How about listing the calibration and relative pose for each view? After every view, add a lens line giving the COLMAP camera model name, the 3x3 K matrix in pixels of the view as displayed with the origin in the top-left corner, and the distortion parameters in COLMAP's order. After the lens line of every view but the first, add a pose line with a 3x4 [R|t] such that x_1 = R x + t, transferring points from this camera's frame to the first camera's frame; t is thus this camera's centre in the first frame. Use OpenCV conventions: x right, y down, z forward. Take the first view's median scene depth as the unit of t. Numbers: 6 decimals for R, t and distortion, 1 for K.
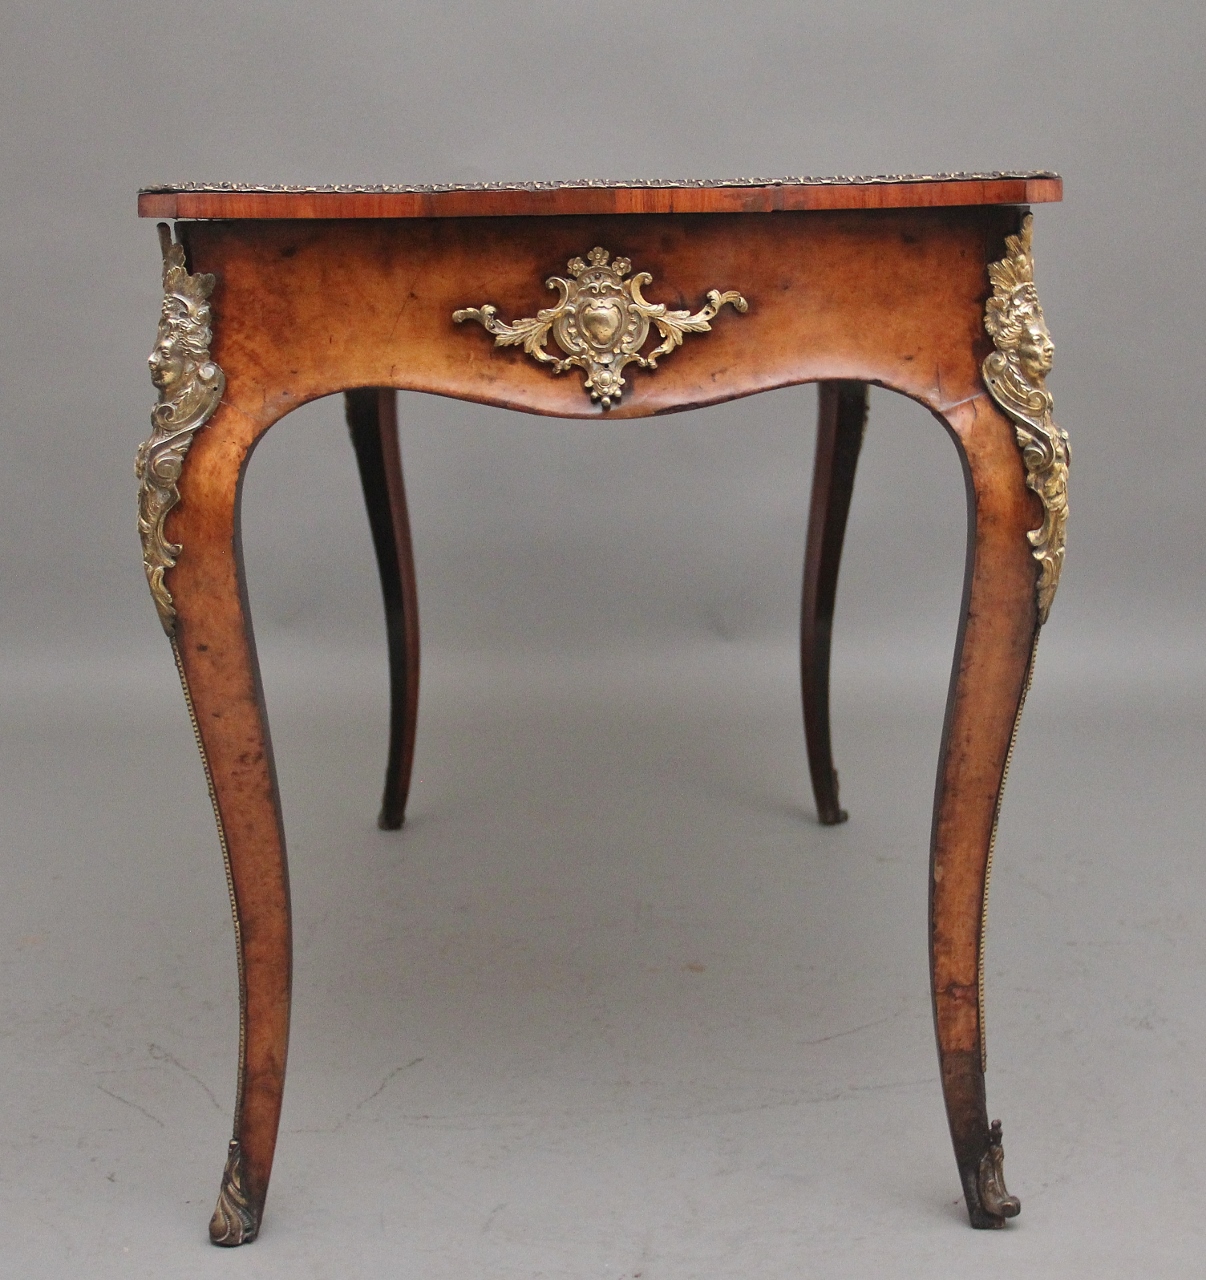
lens RADIAL K [[2141.5, 0, 603.9], [0, 2141.5, 642.2], [0, 0, 1]] dist [-0.043613, 0.000000]
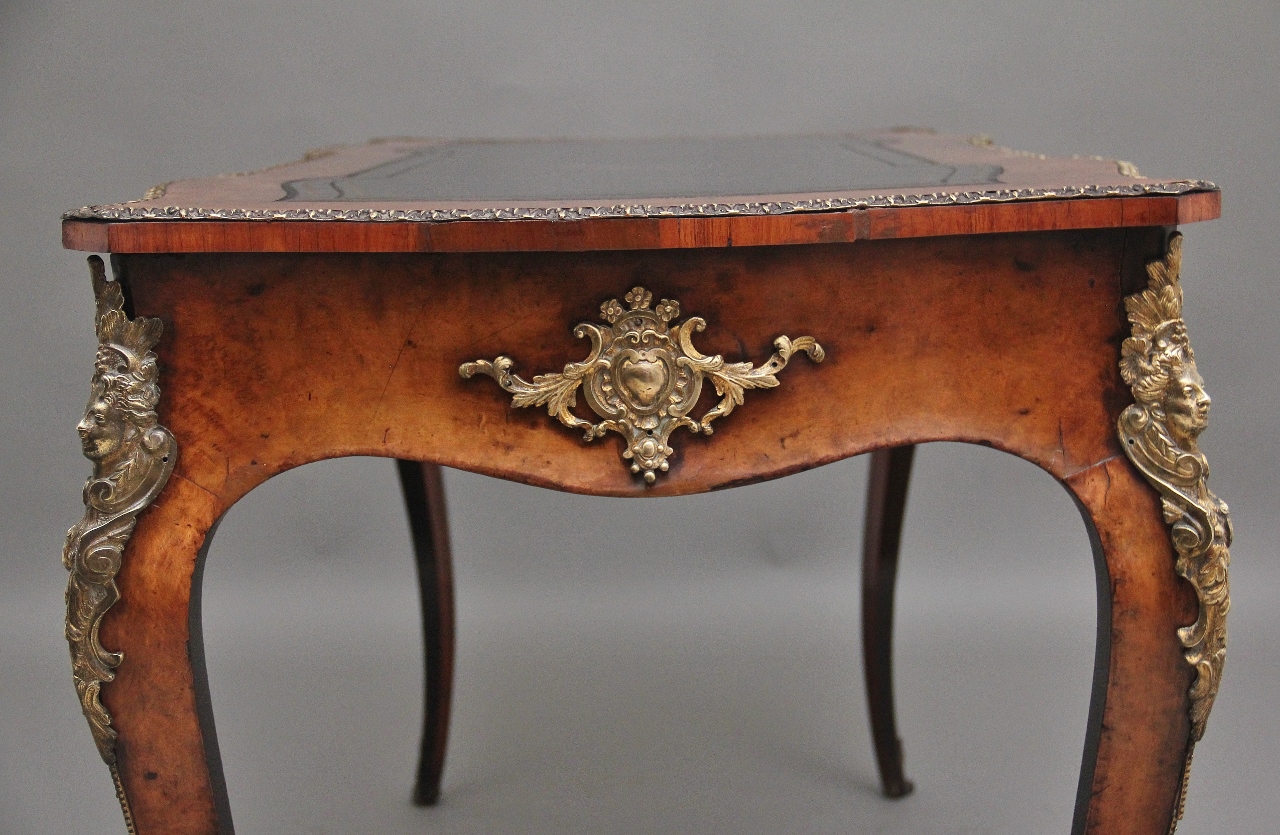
lens RADIAL K [[1940.0, 0, 638.0], [0, 1940.0, 417.2], [0, 0, 1]] dist [0.121261, 0.000000]
pose [[0.999941, -0.007024, -0.008226, 0.002732], [0.006861, 0.999783, -0.019666, -0.119147], [0.008362, 0.019609, 0.999773, 0.265680]]
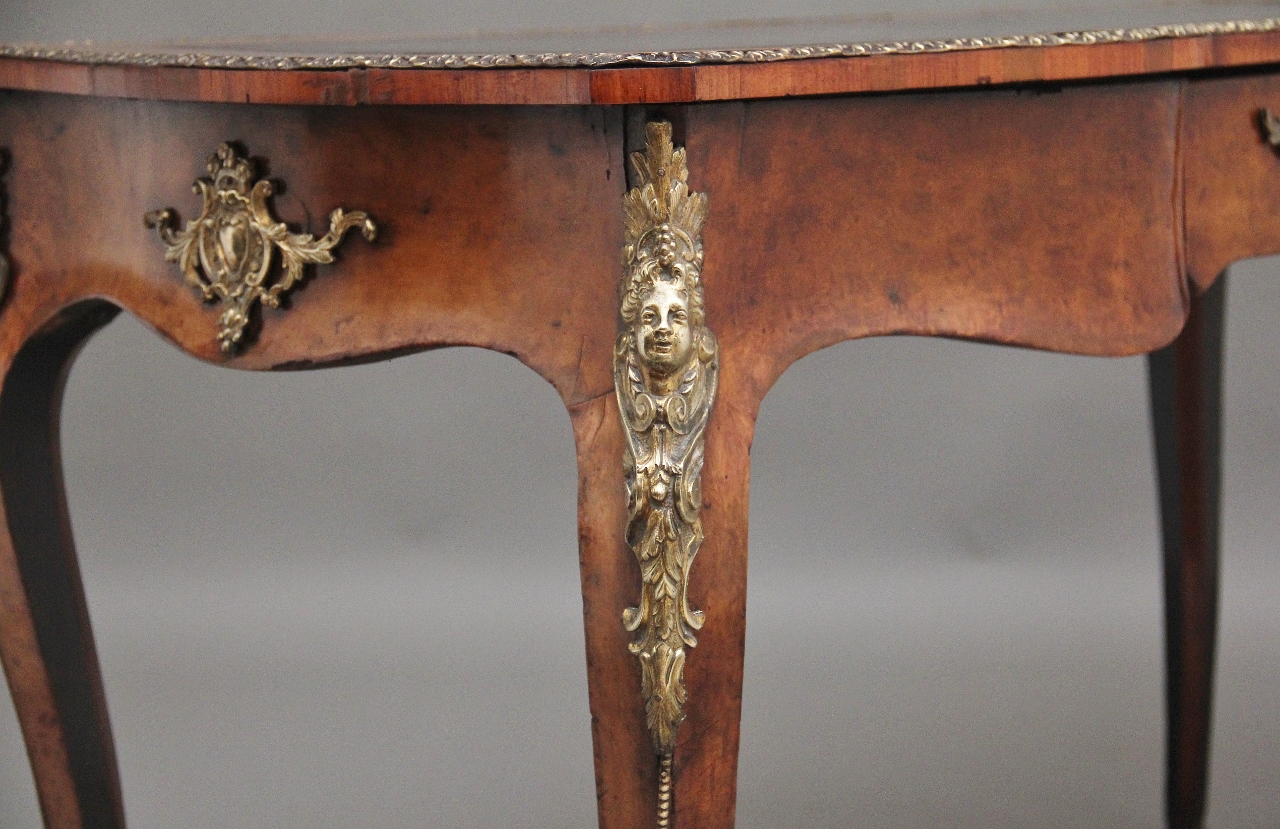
lens RADIAL K [[2611.1, 0, 641.2], [0, 2611.1, 423.0], [0, 0, 1]] dist [0.326190, 0.000000]
pose [[0.679152, 0.118227, -0.724413, 0.771796], [-0.110399, 0.992169, 0.058424, -0.154684], [0.725647, 0.040296, 0.686886, 0.460641]]
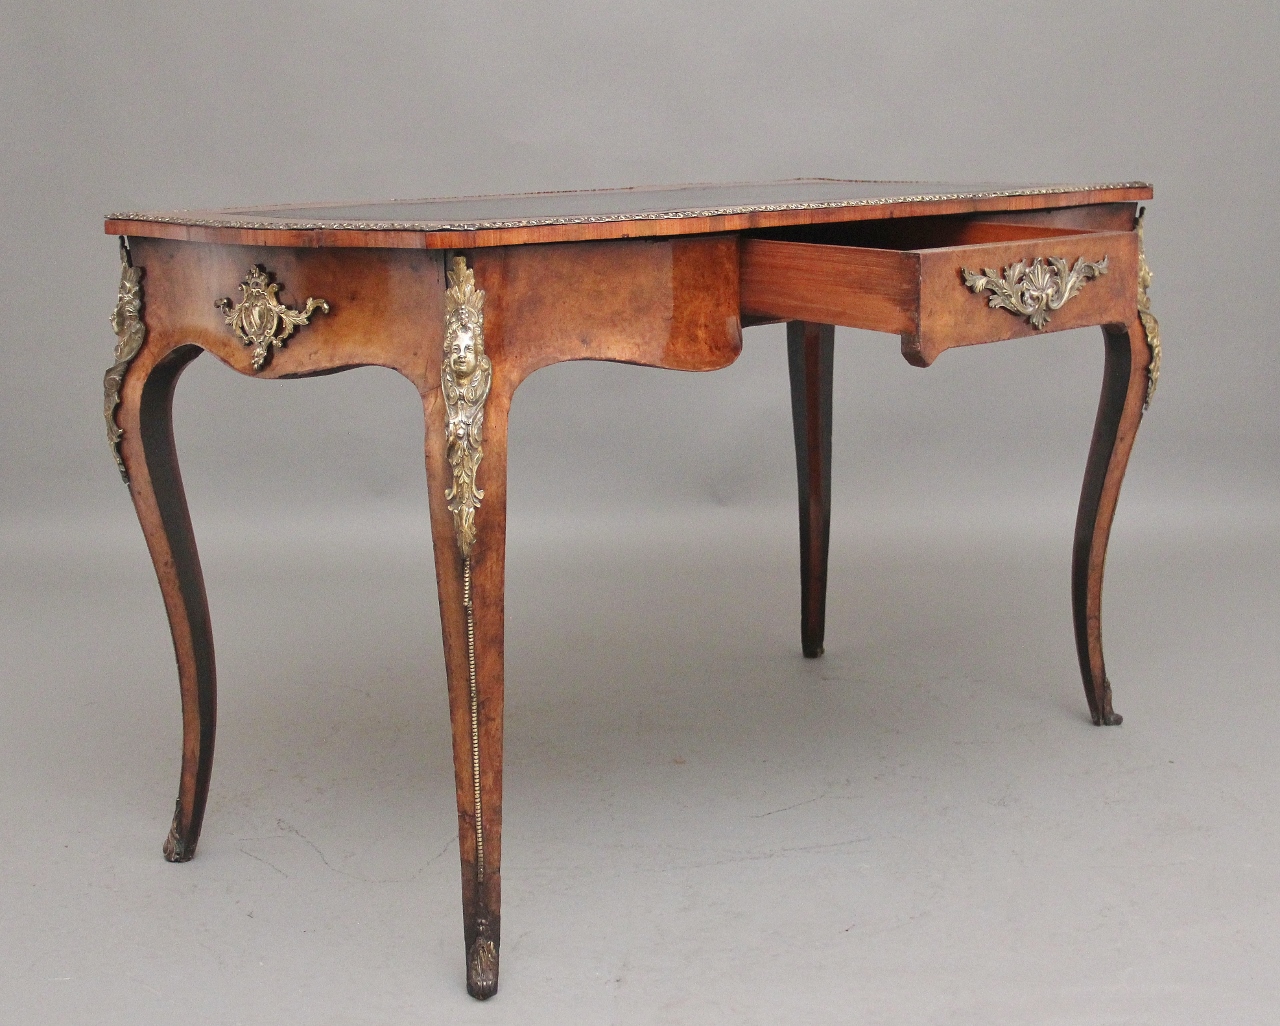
lens RADIAL K [[1907.4, 0, 640.9], [0, 1907.4, 511.6], [0, 0, 1]] dist [0.053621, 0.000000]
pose [[0.703397, 0.139712, -0.696932, 1.136413], [-0.109292, 0.990091, 0.088176, -0.158527], [0.702345, 0.014147, 0.711696, 0.227040]]
